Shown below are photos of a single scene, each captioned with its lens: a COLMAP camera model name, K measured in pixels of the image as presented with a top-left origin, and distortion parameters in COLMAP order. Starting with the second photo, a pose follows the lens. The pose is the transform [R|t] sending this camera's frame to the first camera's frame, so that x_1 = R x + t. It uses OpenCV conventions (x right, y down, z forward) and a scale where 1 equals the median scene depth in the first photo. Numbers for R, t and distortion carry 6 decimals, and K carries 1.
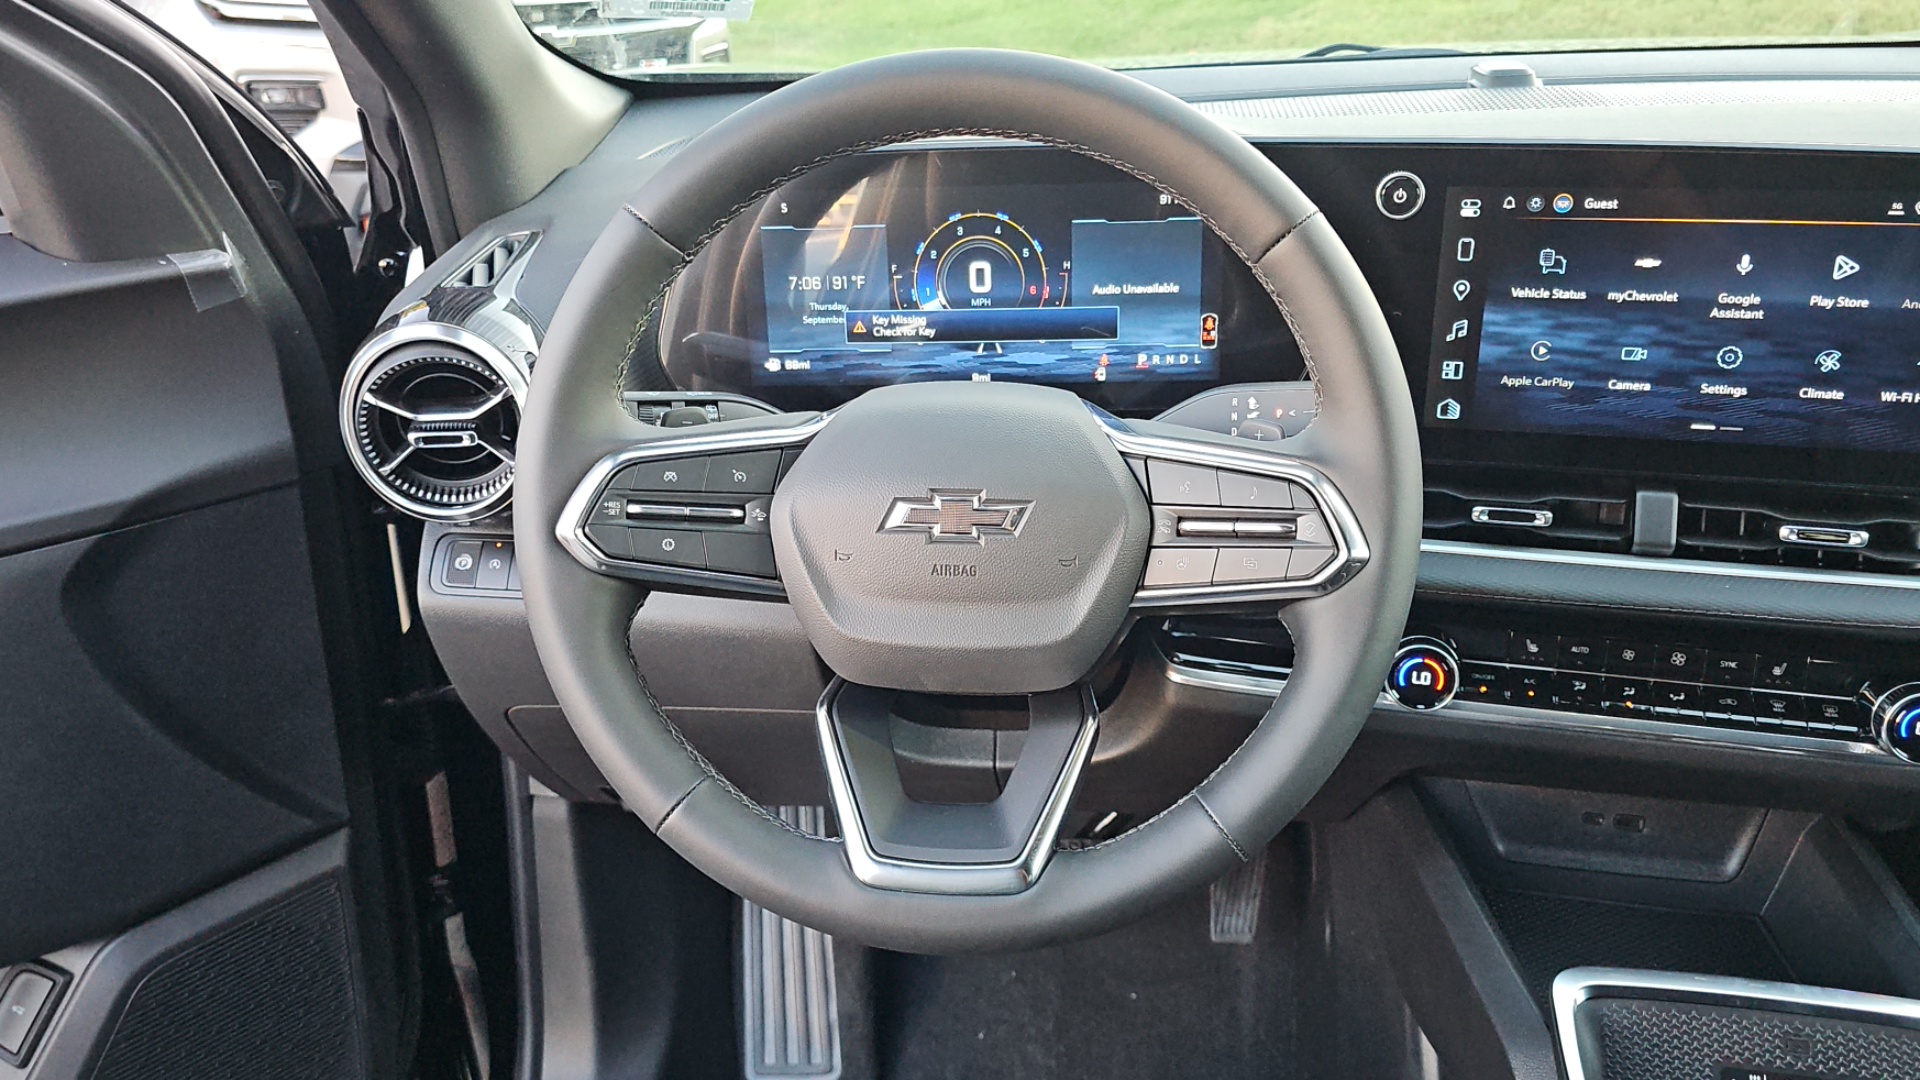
lens RADIAL K [[1392.3, 0, 976.7], [0, 1392.3, 540.2], [0, 0, 1]] dist [0.061543, -0.082278]
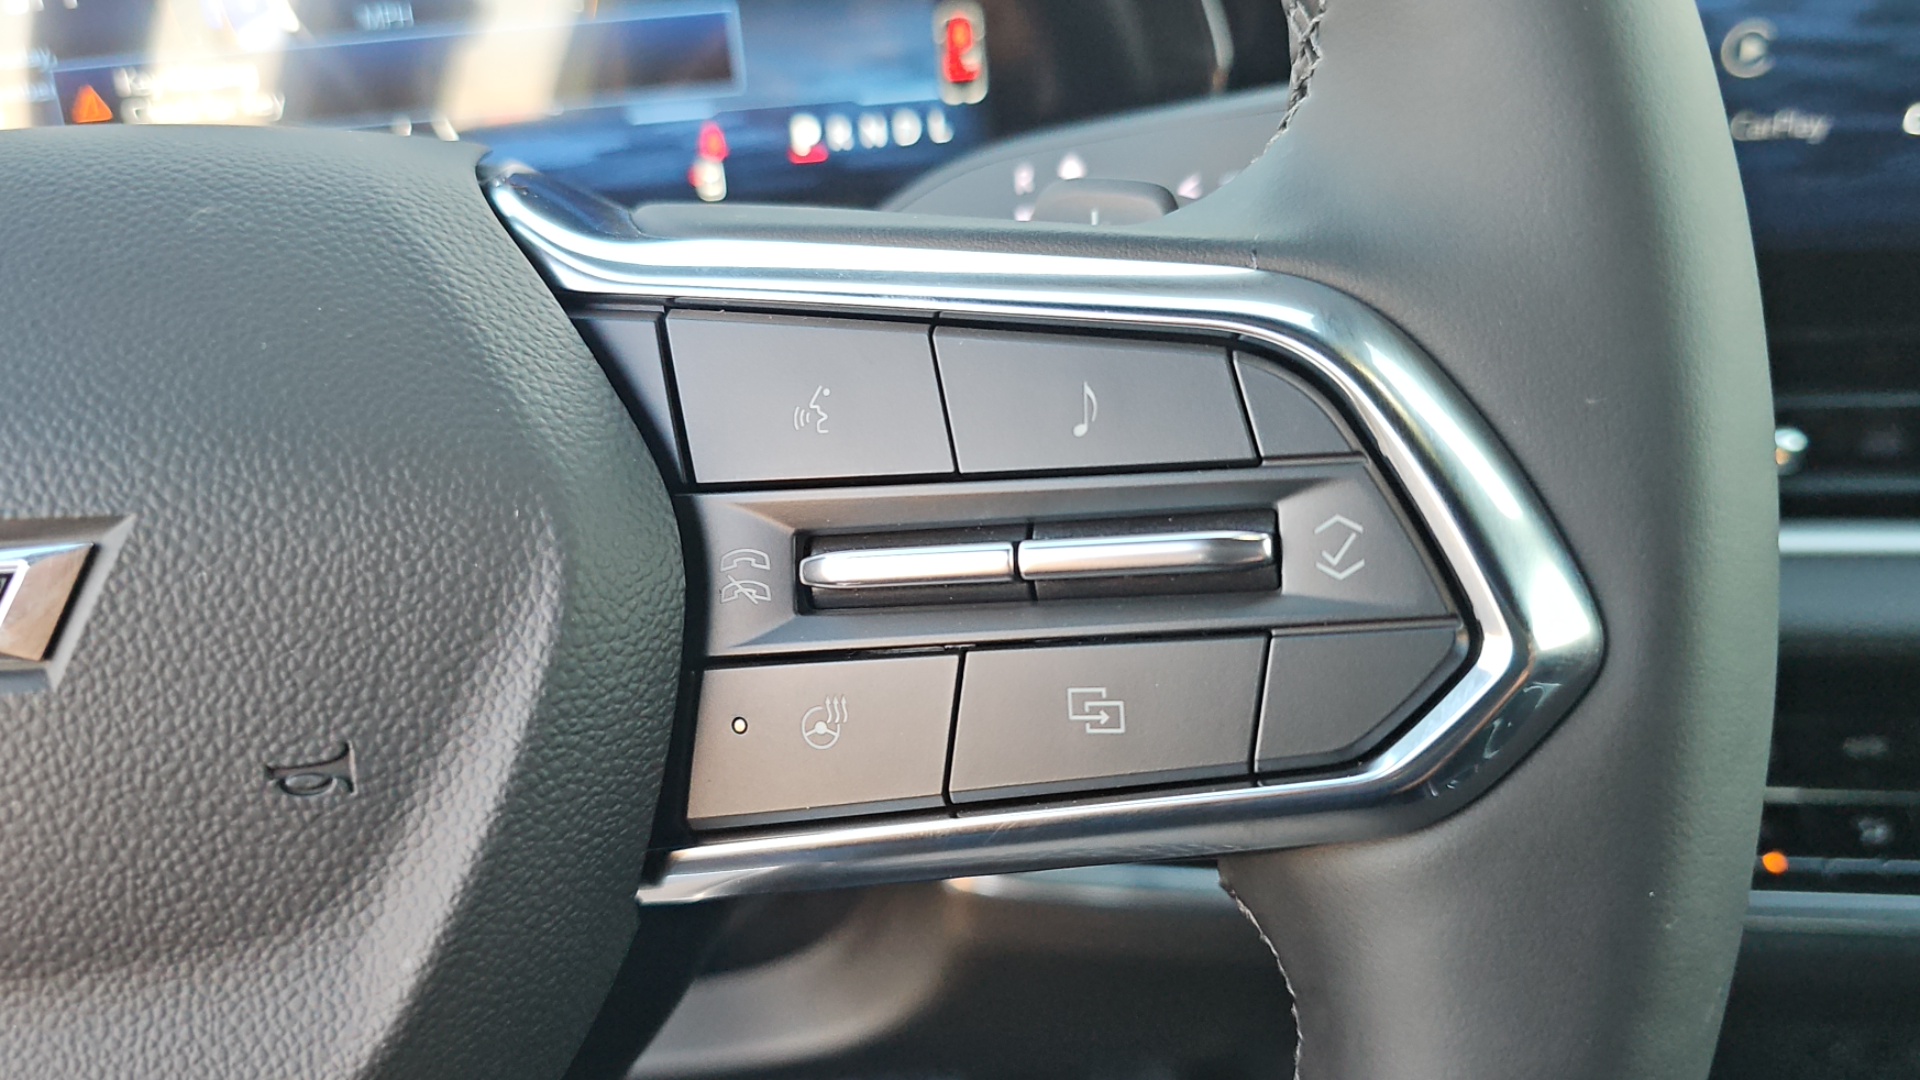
lens RADIAL K [[1392.3, 0, 976.7], [0, 1392.3, 540.2], [0, 0, 1]] dist [0.061543, -0.082278]
pose [[0.992205, -0.078594, 0.096702, 0.151643], [0.077828, 0.996899, 0.011666, -0.015693], [-0.097319, -0.004049, 0.995245, 0.746986]]
